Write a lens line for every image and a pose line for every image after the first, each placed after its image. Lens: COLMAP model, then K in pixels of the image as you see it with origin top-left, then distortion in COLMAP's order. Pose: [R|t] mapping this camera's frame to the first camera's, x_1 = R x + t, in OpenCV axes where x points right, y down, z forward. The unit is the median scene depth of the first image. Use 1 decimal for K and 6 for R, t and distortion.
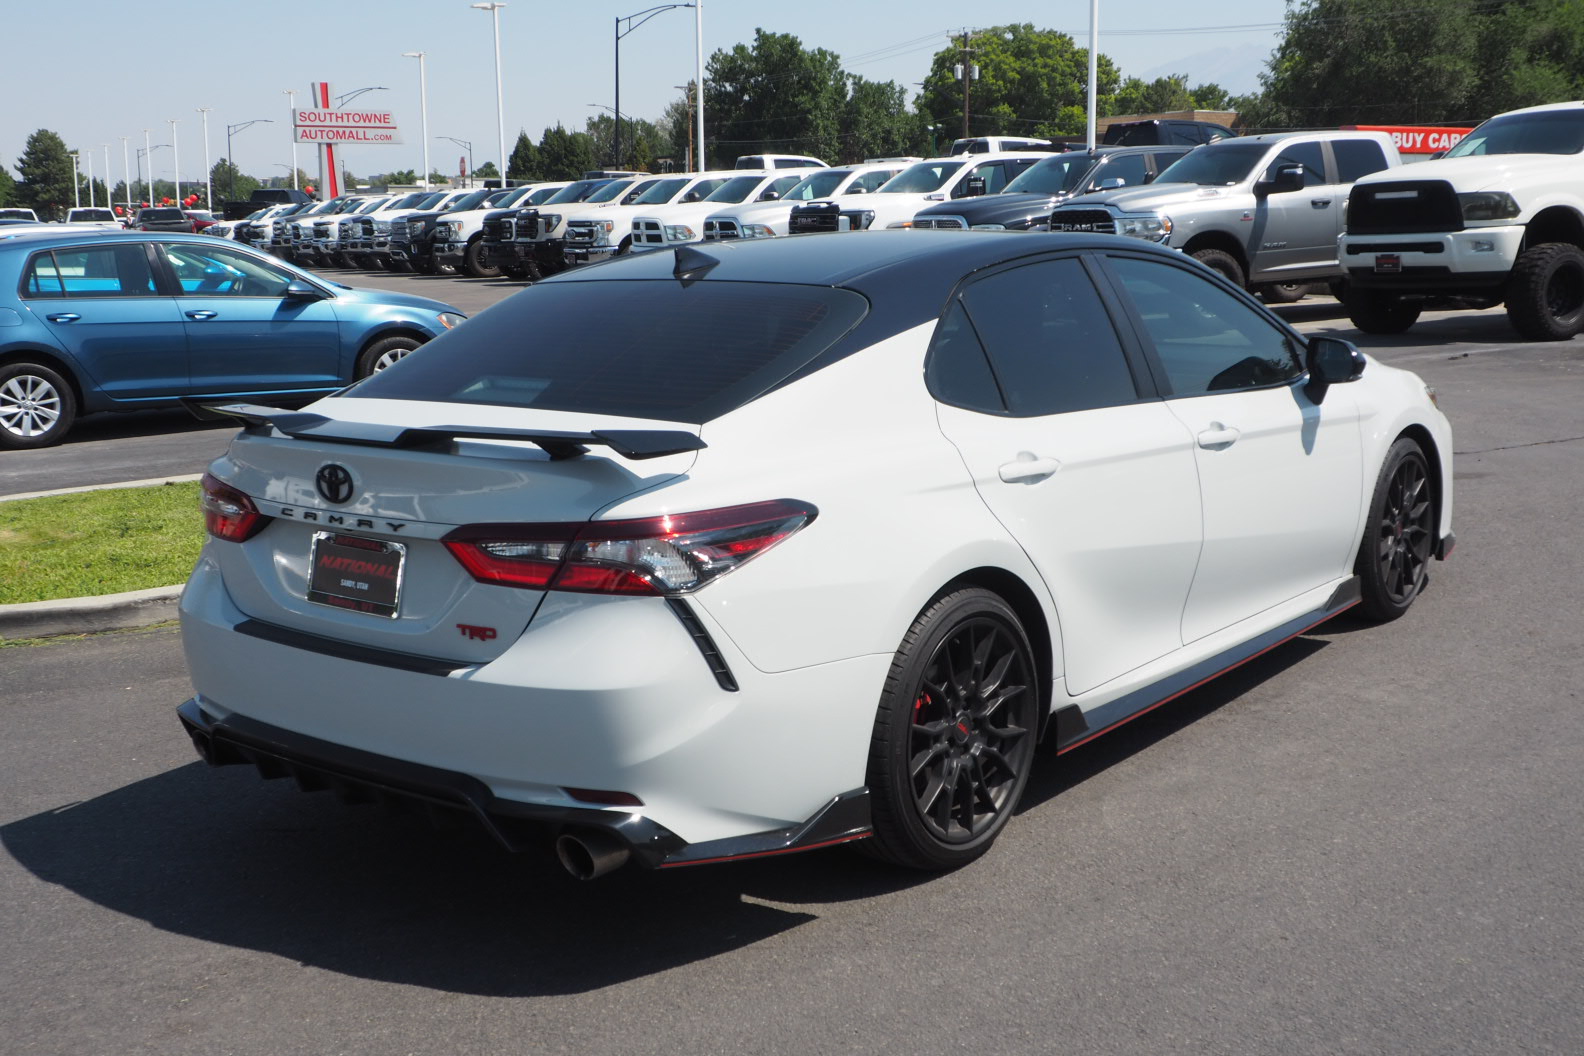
lens RADIAL K [[1755.6, 0, 795.9], [0, 1755.6, 528.4], [0, 0, 1]] dist [-0.005672, 0.020440]
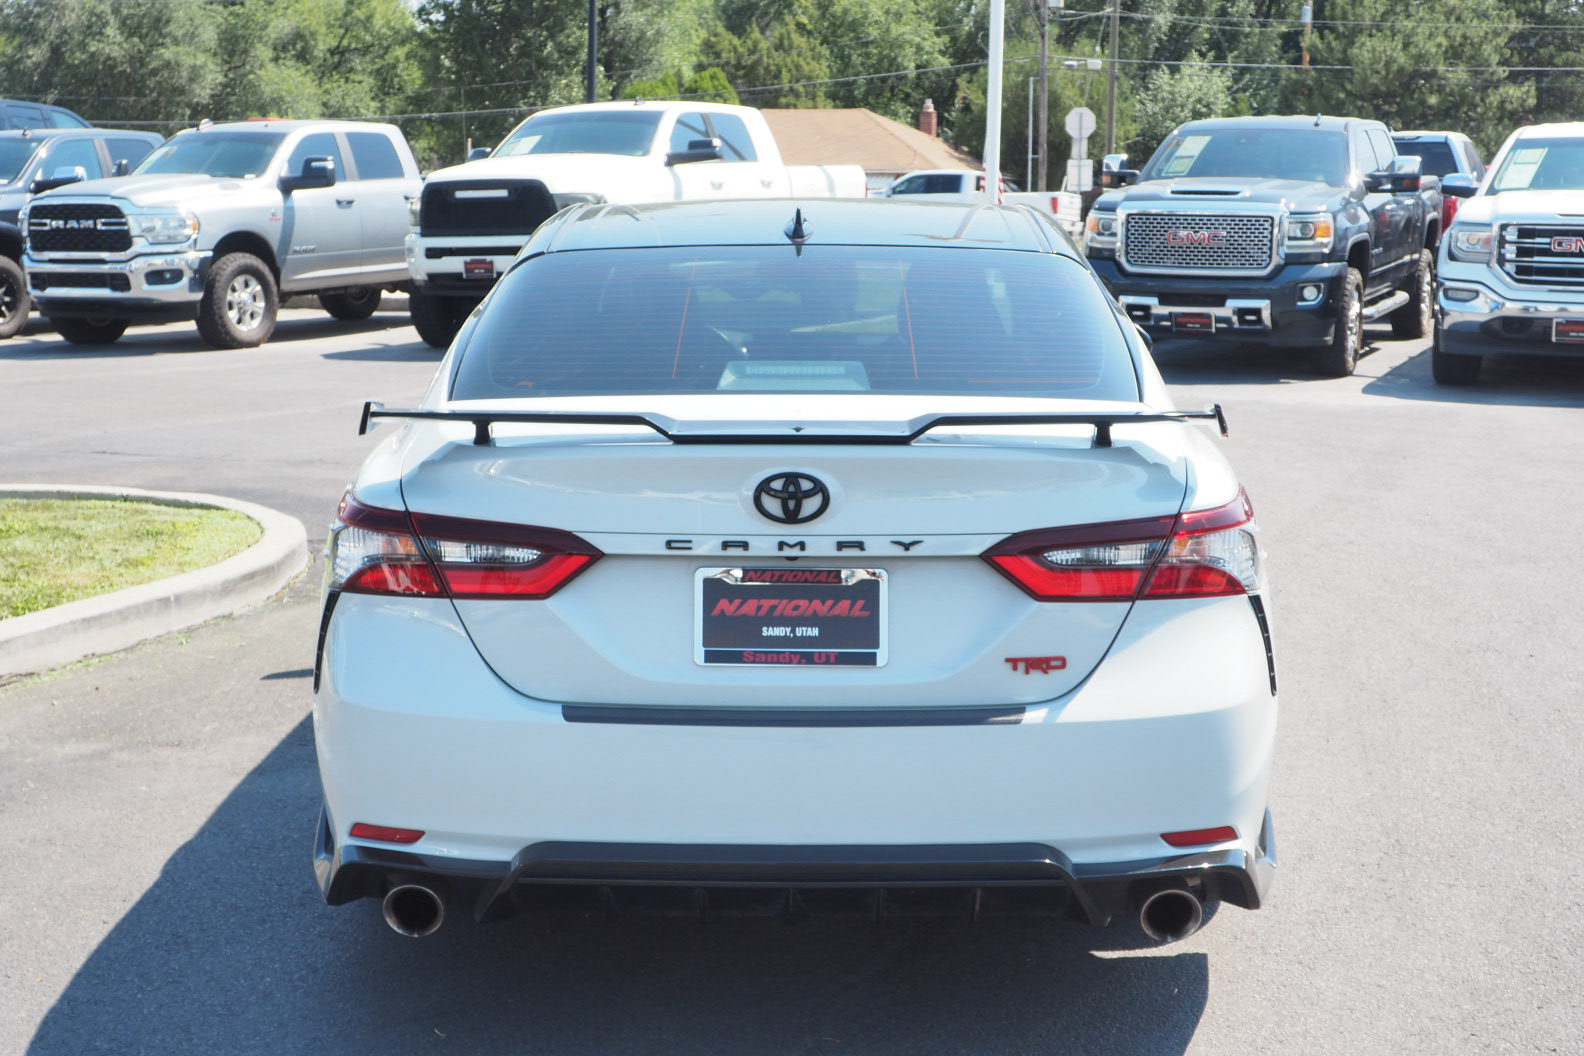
lens RADIAL K [[2037.4, 0, 796.2], [0, 2037.4, 533.3], [0, 0, 1]] dist [-0.006506, -0.008110]
pose [[0.792091, -0.072481, 0.606085, -0.158415], [0.089113, 0.996018, 0.002650, -0.002490], [-0.603864, 0.051911, 0.795395, 0.060978]]
